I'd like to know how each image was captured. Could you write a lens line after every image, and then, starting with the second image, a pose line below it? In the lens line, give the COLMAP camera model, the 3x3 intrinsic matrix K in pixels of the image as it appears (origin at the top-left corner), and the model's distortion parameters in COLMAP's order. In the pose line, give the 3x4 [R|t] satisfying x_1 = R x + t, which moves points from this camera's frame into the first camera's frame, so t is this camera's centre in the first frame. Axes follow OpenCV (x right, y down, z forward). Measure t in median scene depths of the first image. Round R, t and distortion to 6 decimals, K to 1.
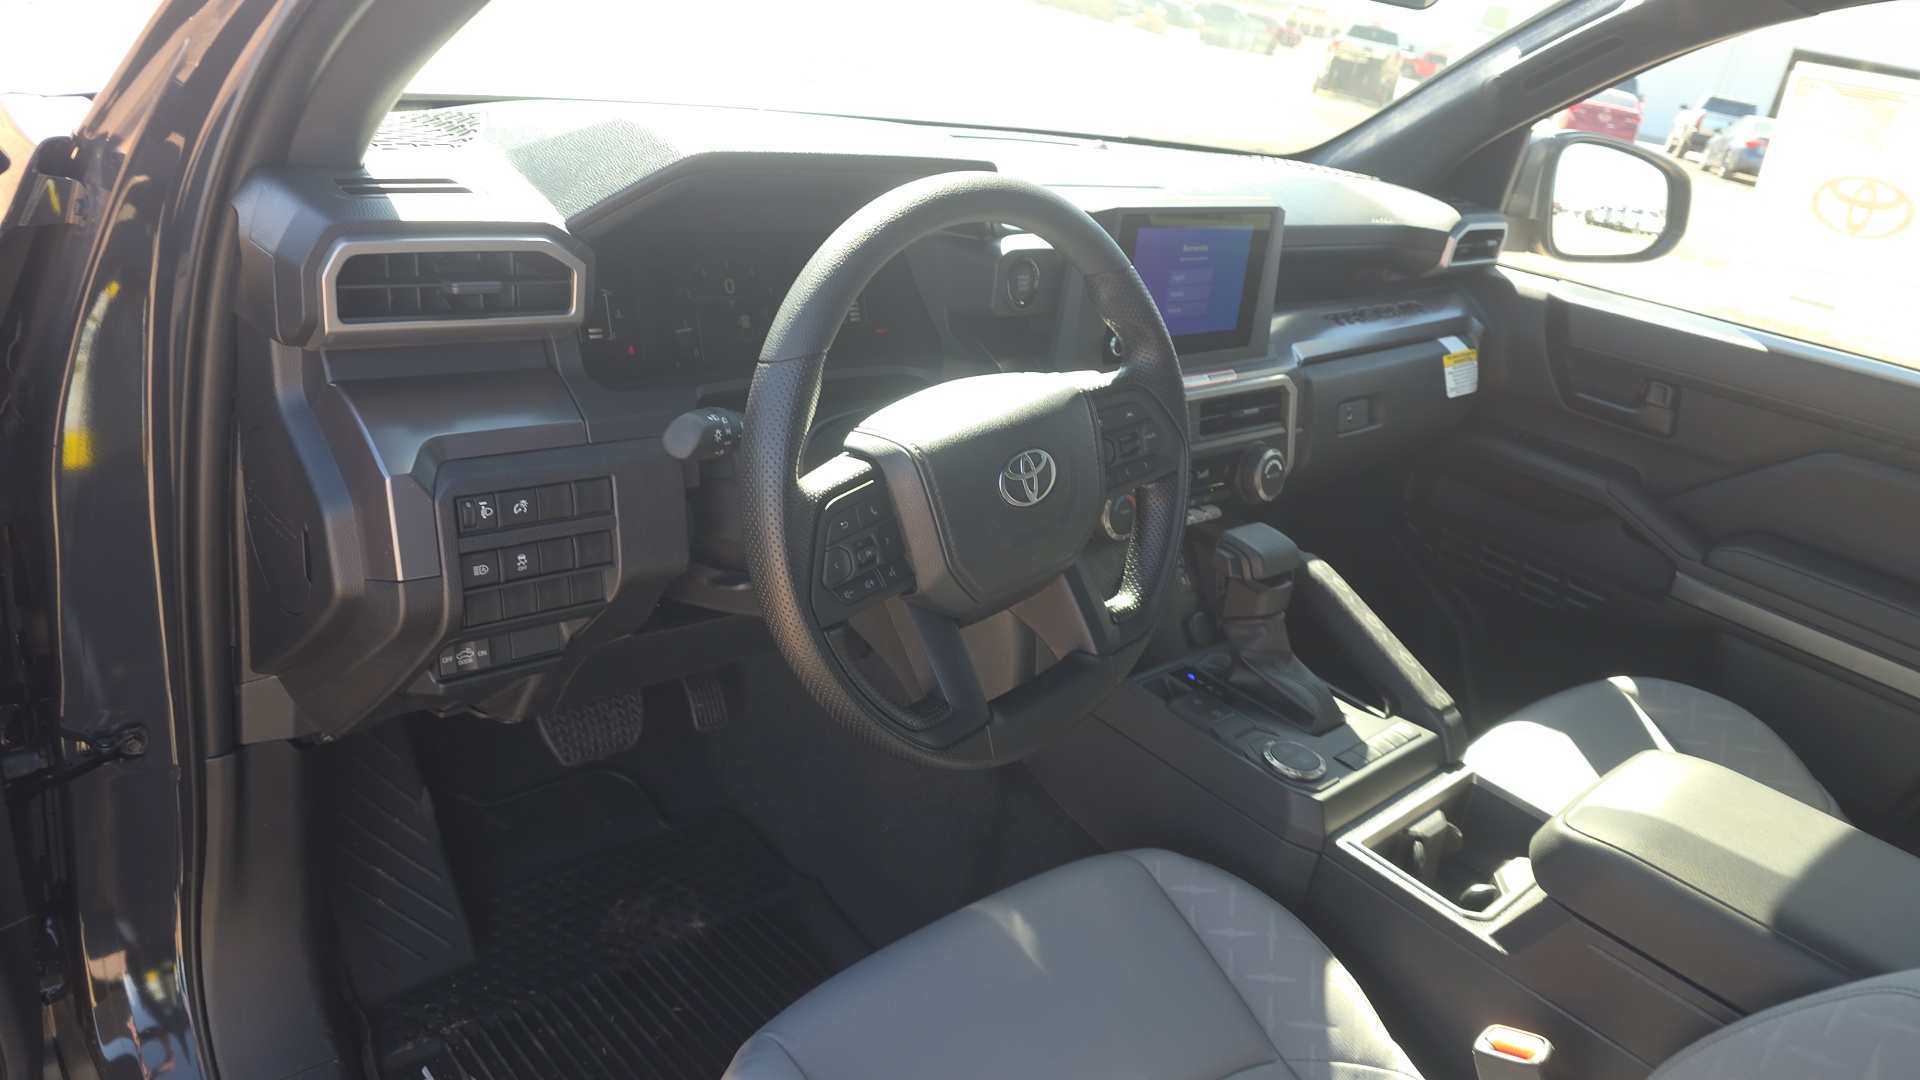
lens RADIAL K [[1304.8, 0, 896.4], [0, 1304.8, 522.8], [0, 0, 1]] dist [0.023863, -0.002840]
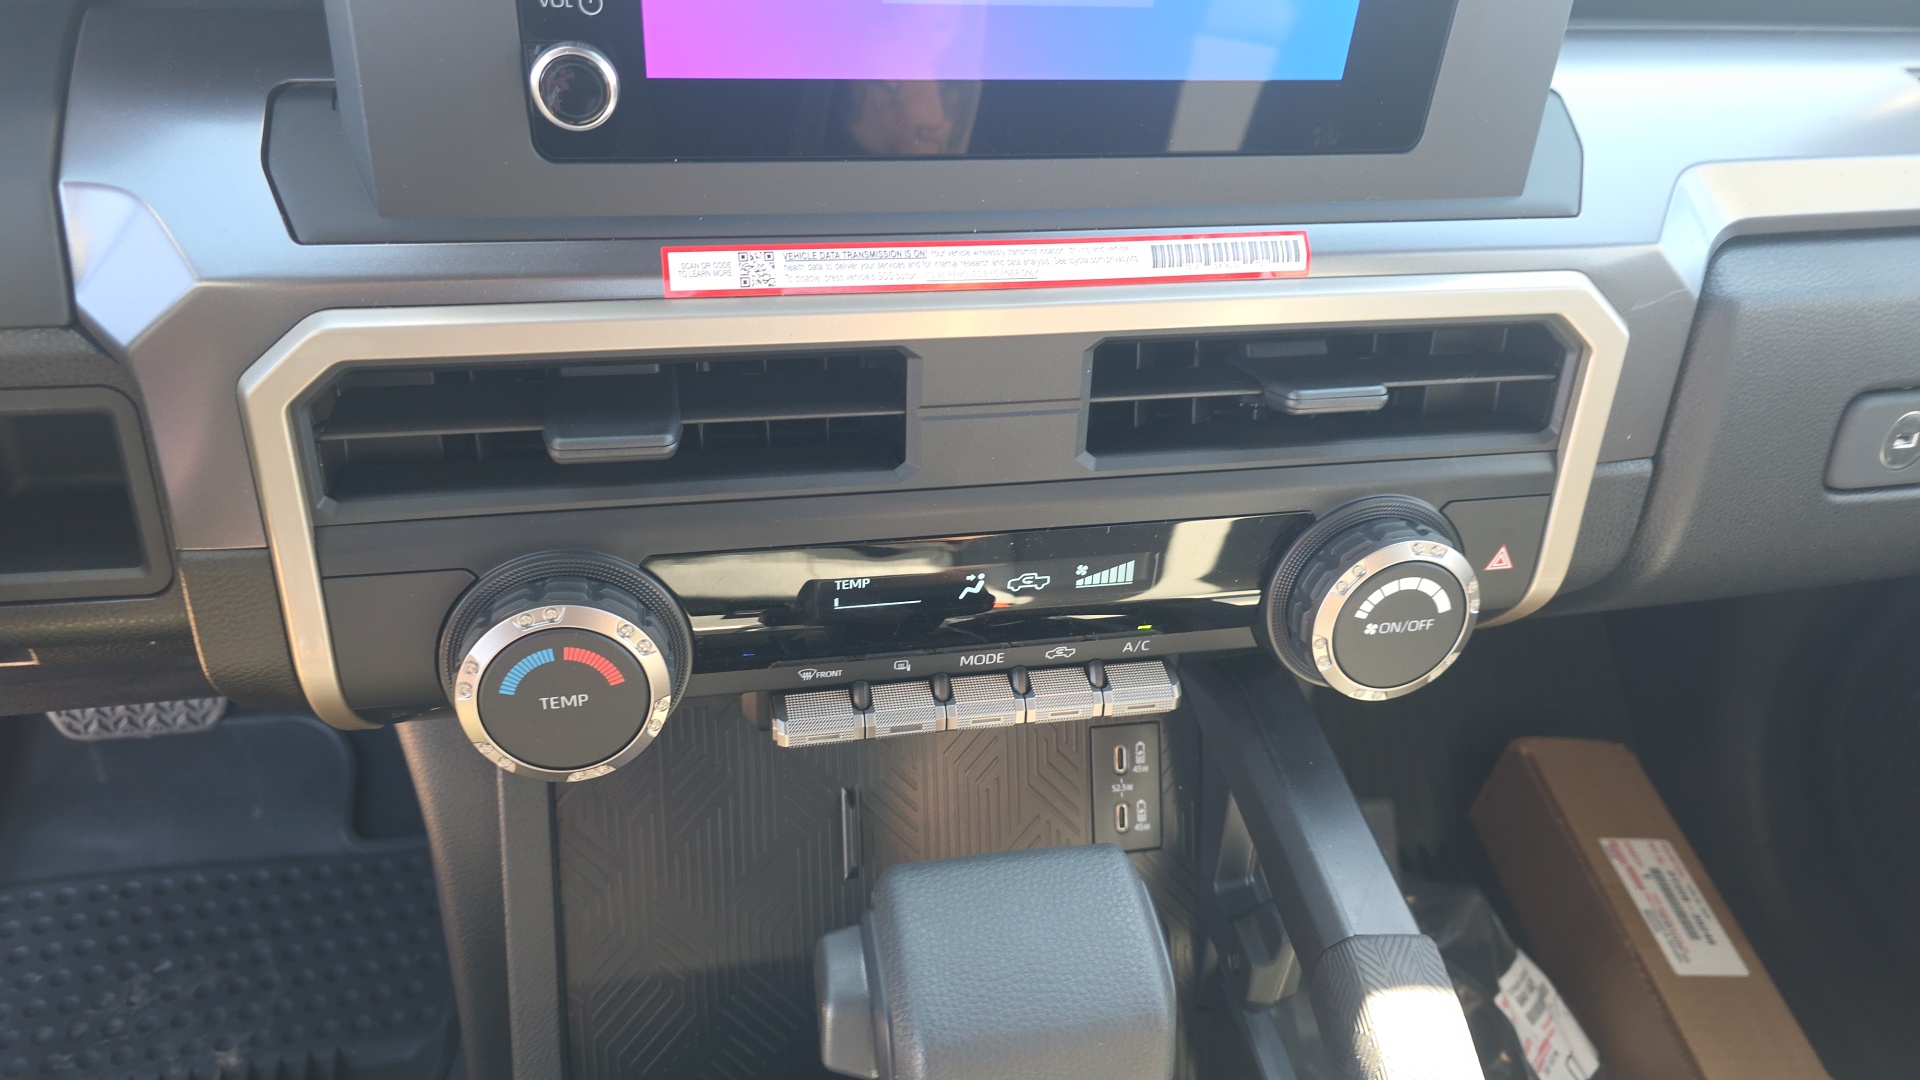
lens RADIAL K [[1279.7, 0, 905.0], [0, 1279.7, 475.2], [0, 0, 1]] dist [0.047123, -0.060424]
pose [[0.861830, 0.232331, -0.450856, 0.312478], [-0.148316, 0.965504, 0.214022, -0.111734], [0.485027, -0.117582, 0.866558, 0.704881]]
